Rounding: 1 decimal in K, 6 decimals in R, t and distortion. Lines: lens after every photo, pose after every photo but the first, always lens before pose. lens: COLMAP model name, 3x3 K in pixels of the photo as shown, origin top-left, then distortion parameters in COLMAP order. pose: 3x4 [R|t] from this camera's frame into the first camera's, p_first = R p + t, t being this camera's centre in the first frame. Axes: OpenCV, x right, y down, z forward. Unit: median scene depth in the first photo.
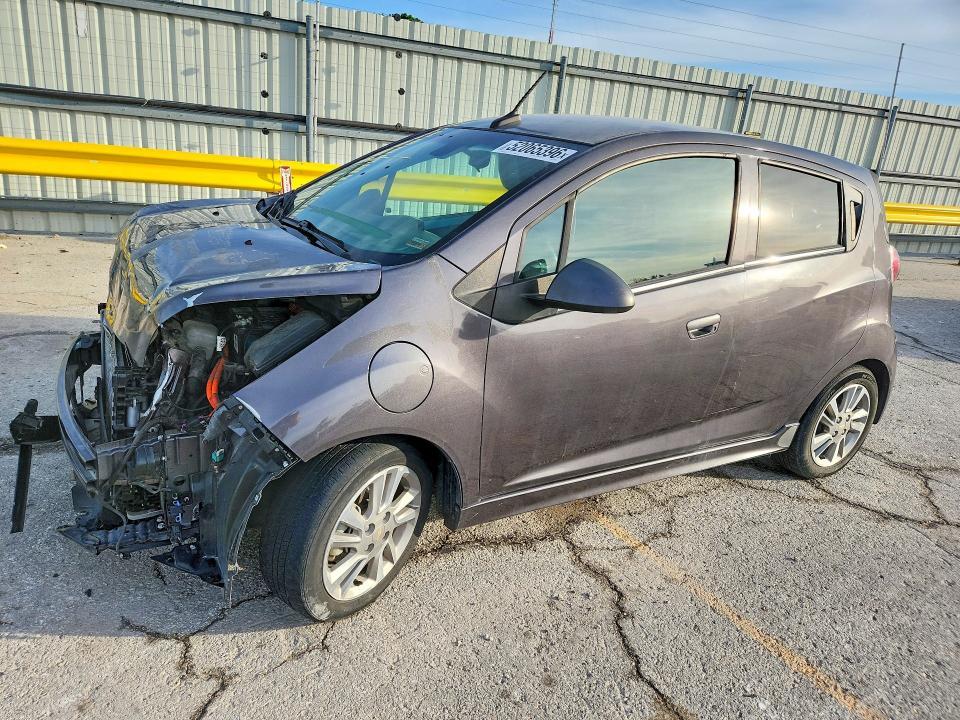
lens RADIAL K [[653.8, 0, 474.9], [0, 653.8, 367.6], [0, 0, 1]] dist [0.034365, -0.026907]
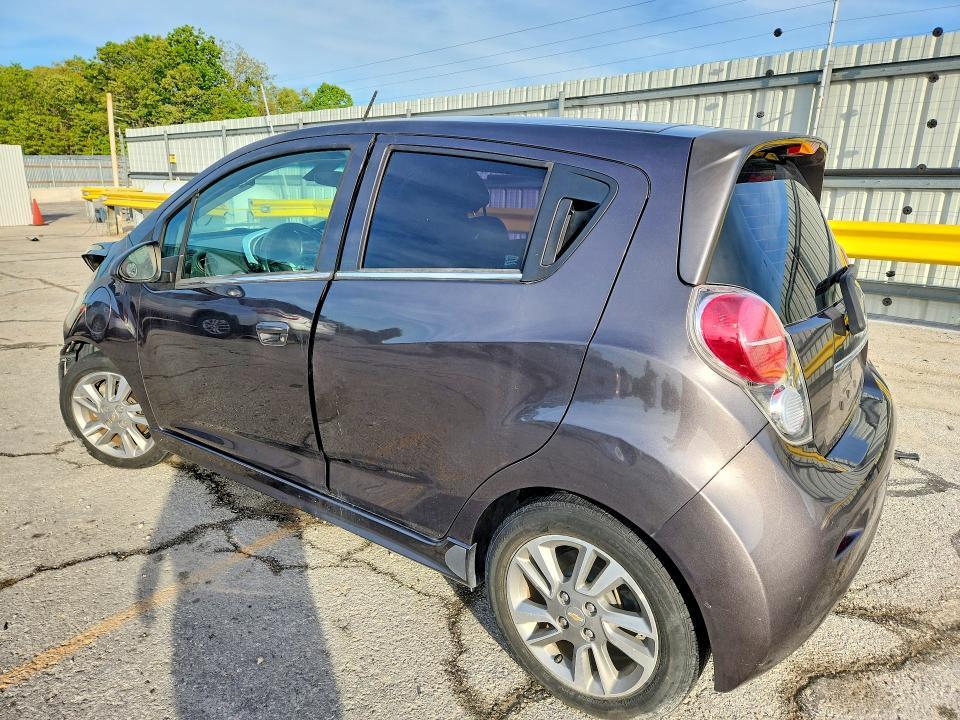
lens RADIAL K [[653.8, 0, 477.9], [0, 653.8, 353.0], [0, 0, 1]] dist [0.034365, -0.026907]
pose [[0.387059, 0.139823, -0.911392, 0.441208], [-0.273538, 0.961351, 0.031318, -0.048108], [0.880546, 0.237179, 0.410347, 0.304647]]
